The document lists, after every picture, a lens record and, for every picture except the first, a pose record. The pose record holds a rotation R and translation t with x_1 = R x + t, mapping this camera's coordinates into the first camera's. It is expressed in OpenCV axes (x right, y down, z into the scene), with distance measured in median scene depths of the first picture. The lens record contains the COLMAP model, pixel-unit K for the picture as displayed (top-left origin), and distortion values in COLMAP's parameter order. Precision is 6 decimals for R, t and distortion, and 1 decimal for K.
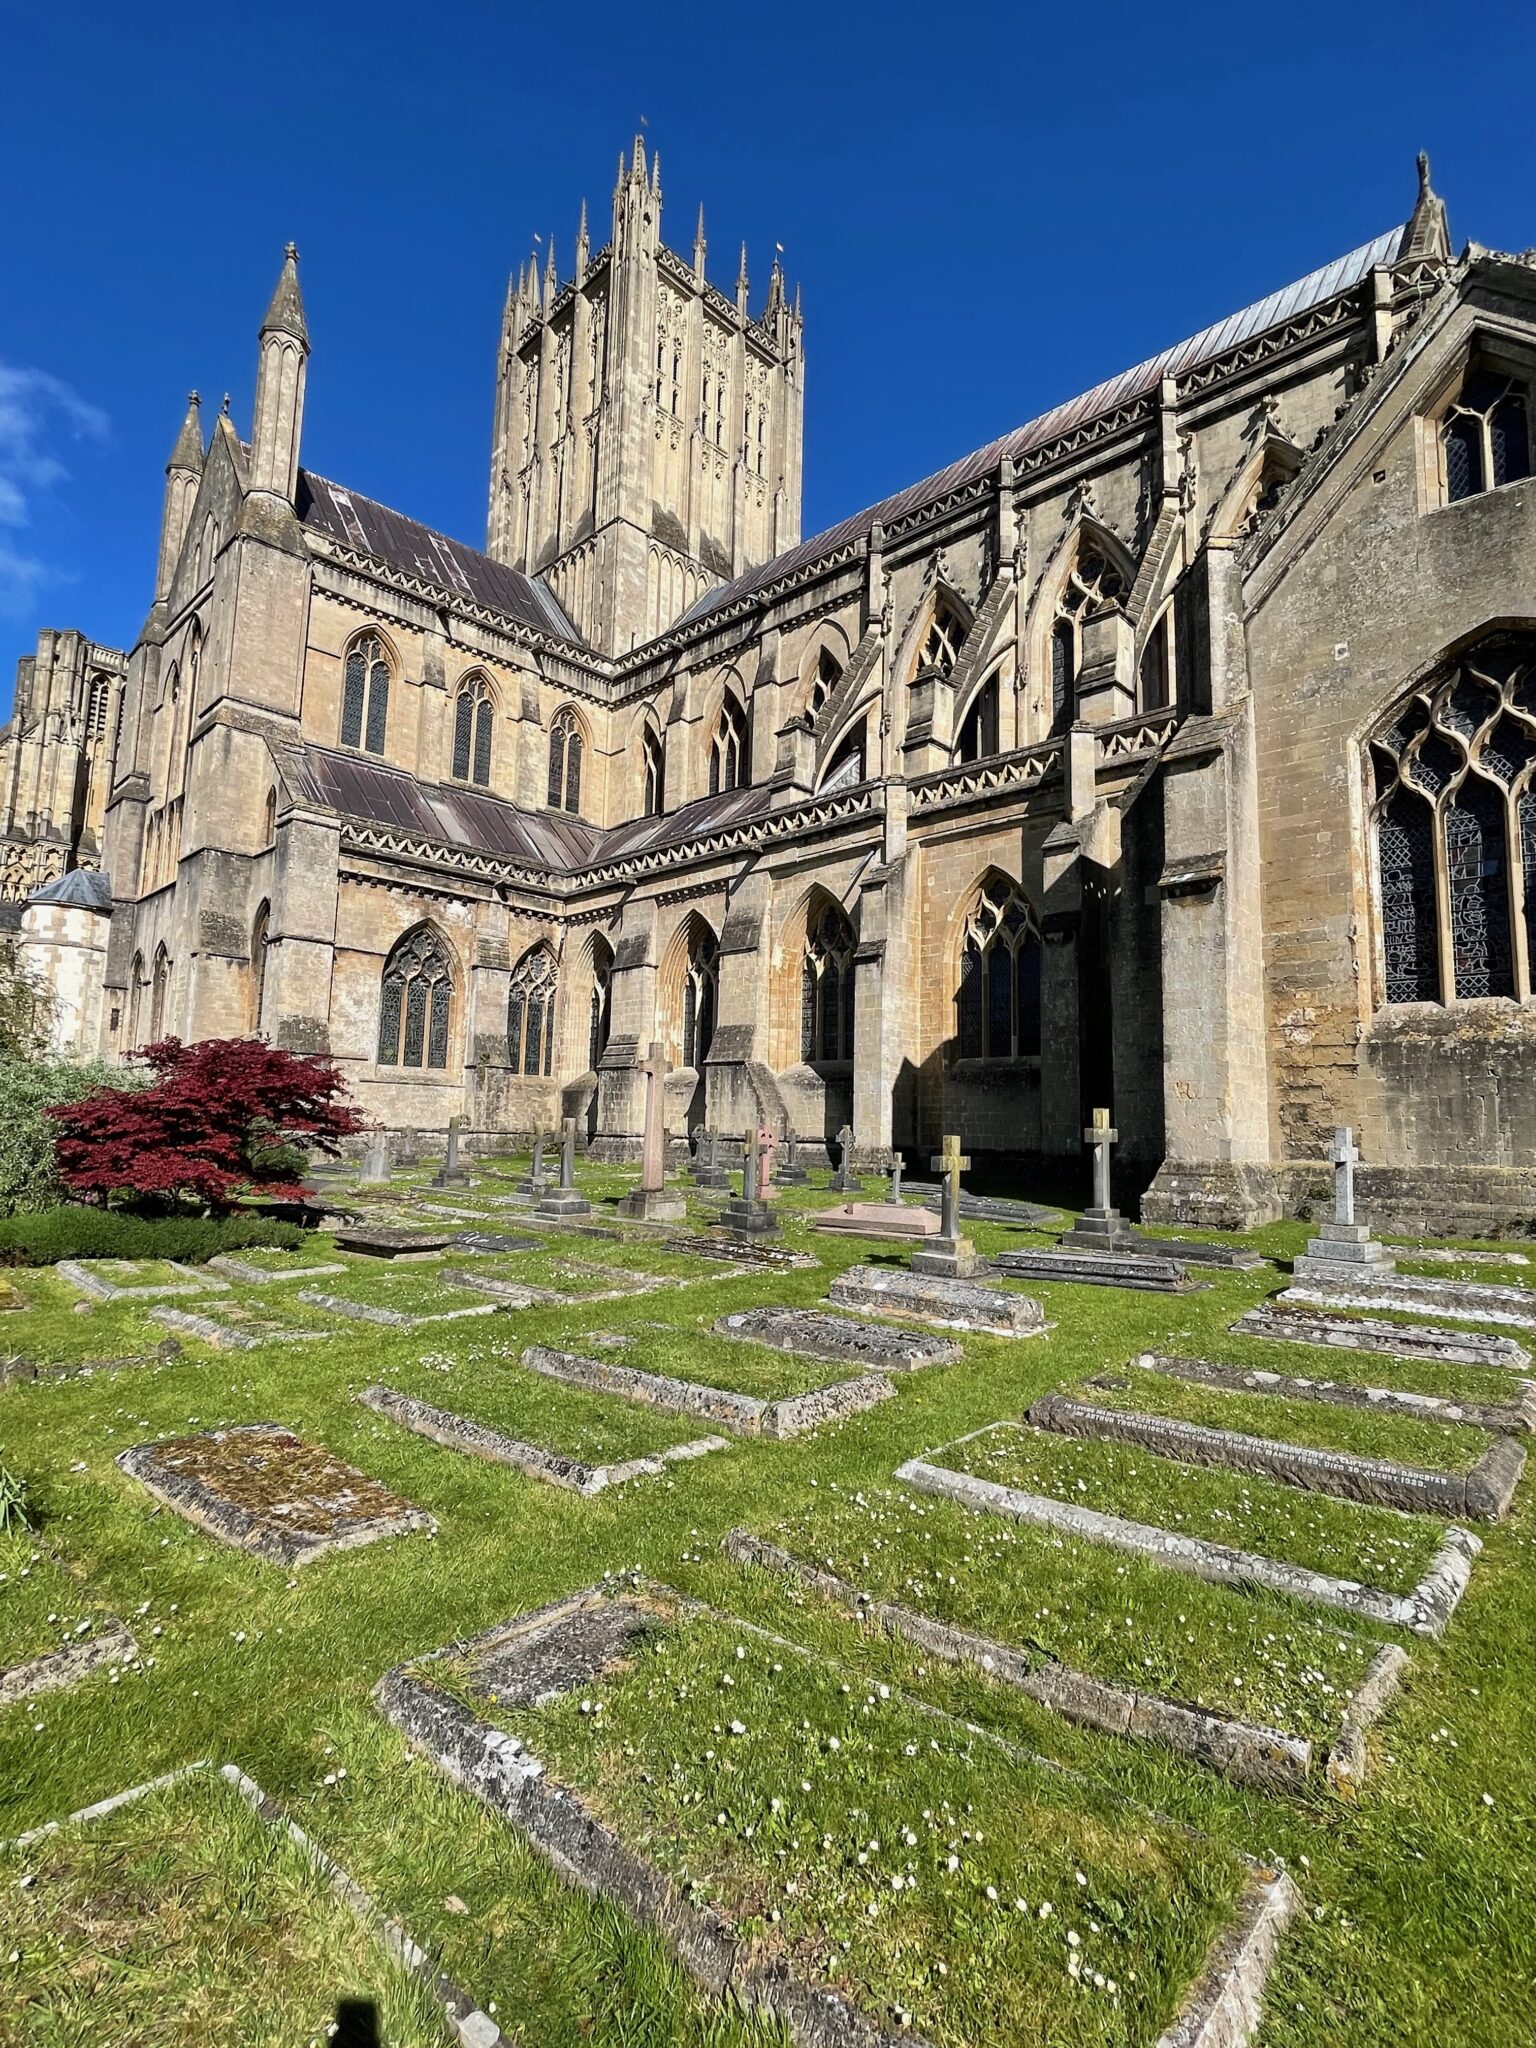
lens RADIAL K [[1032.5, 0, 768.8], [0, 1032.5, 1025.2], [0, 0, 1]] dist [-0.003210, 0.000074]
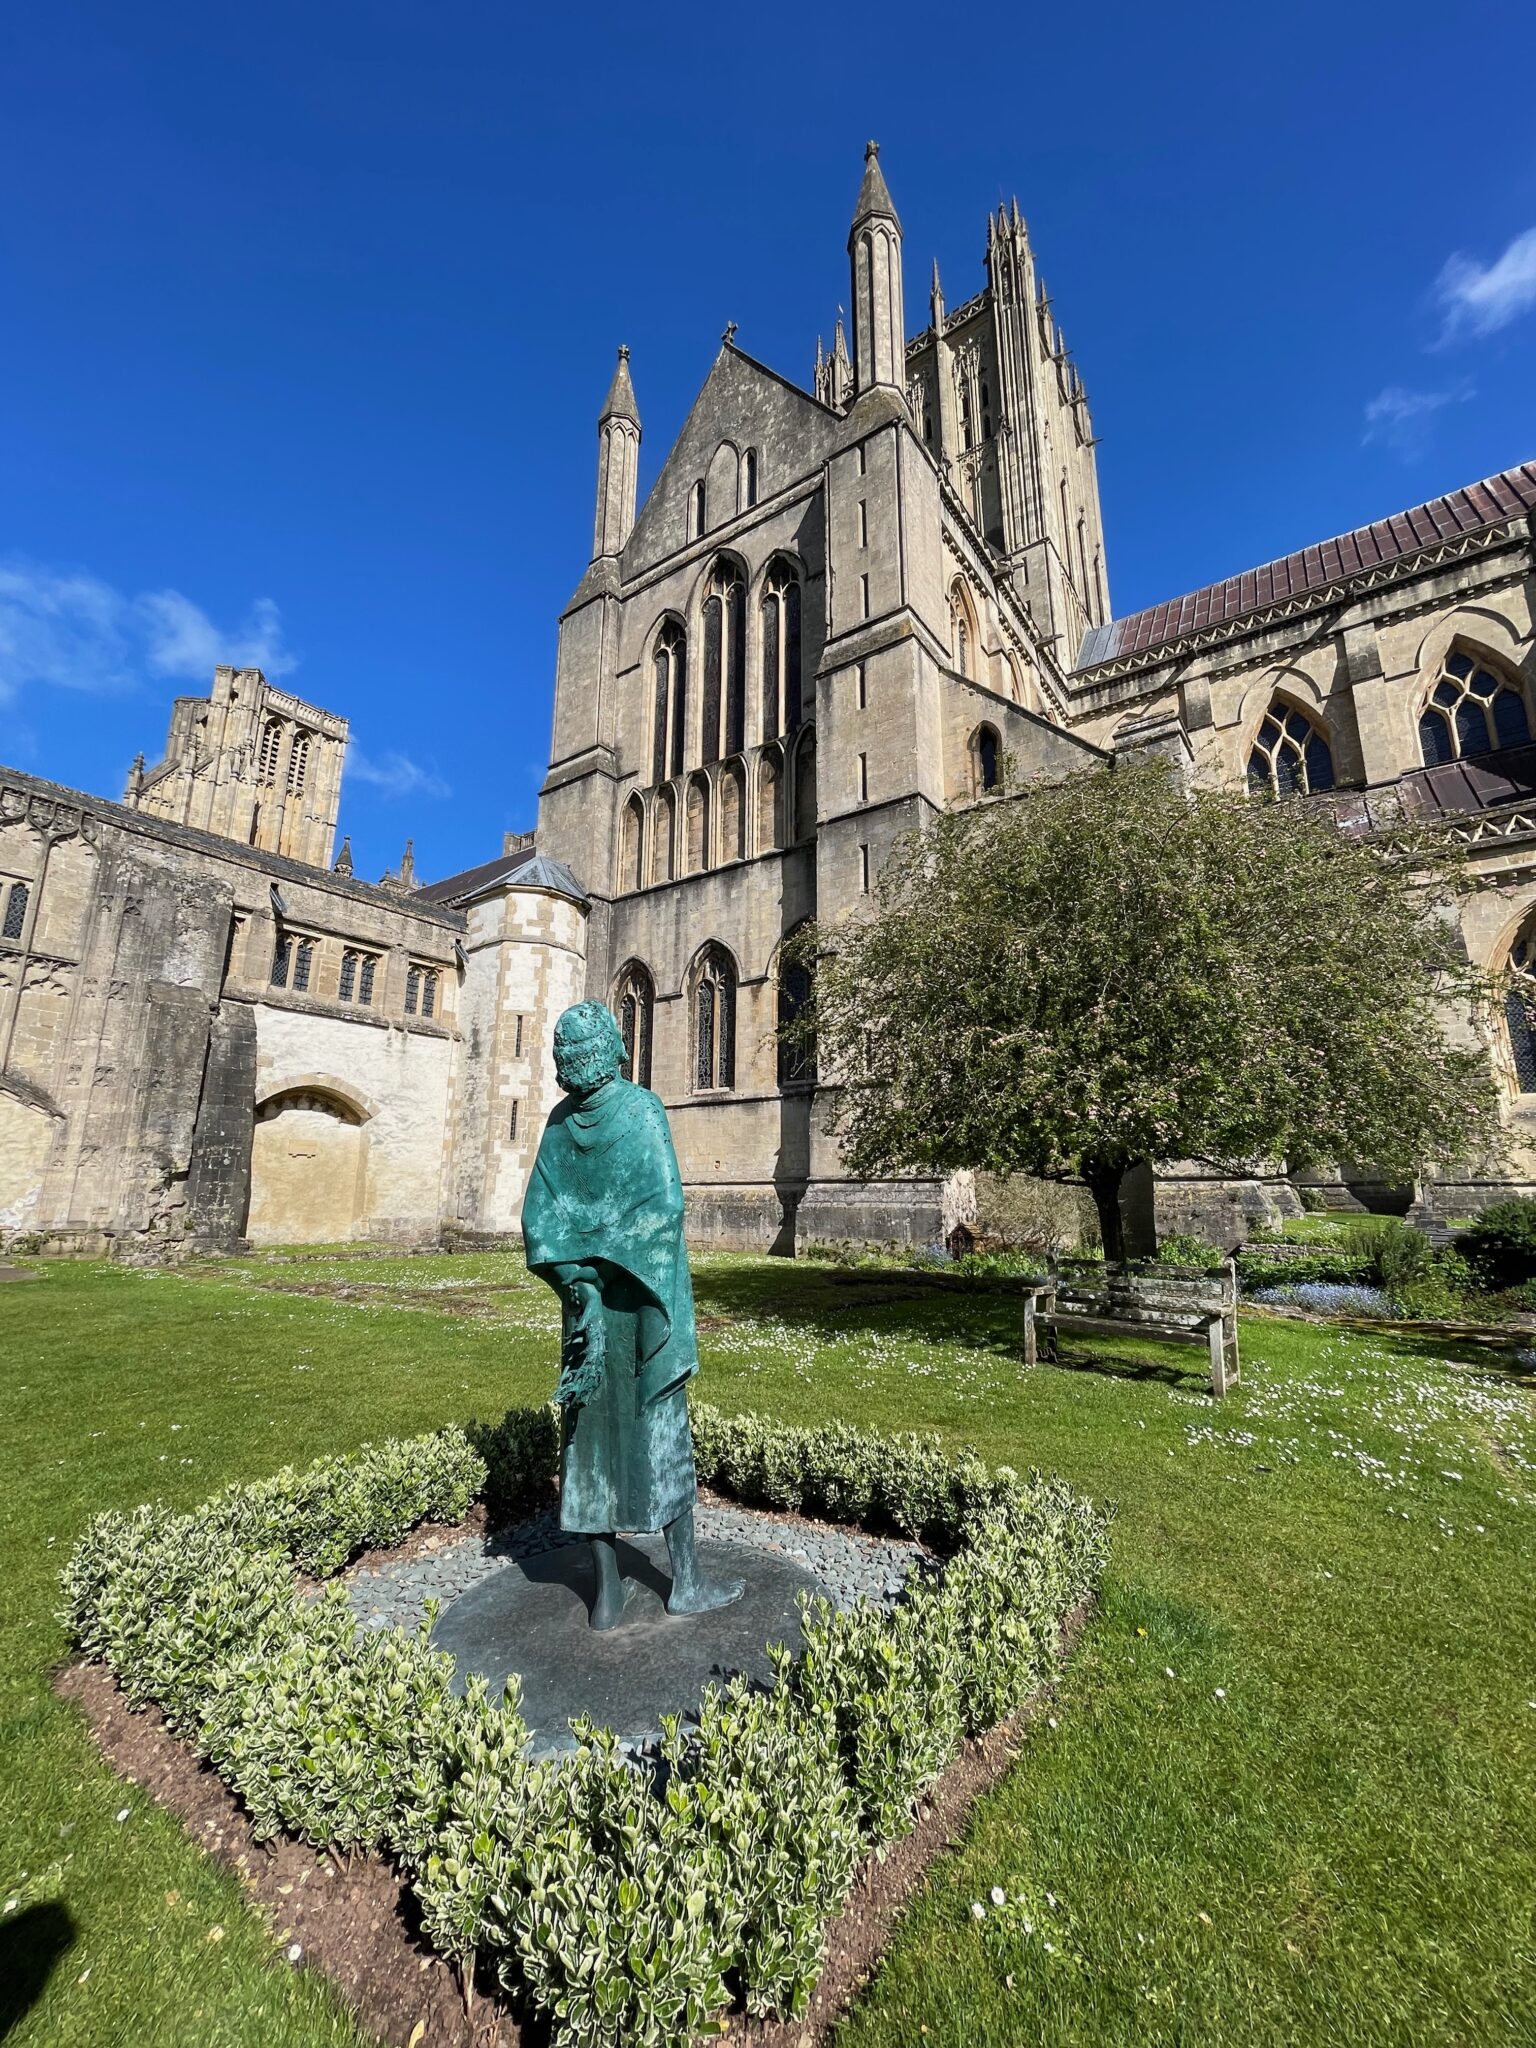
lens RADIAL K [[847.7, 0, 770.4], [0, 847.7, 1023.0], [0, 0, 1]] dist [0.000250, 0.000118]
pose [[0.988873, 0.011944, 0.148281, -0.584417], [0.002783, 0.995112, -0.098714, 0.037288], [-0.148735, 0.098028, 0.984006, 0.353844]]
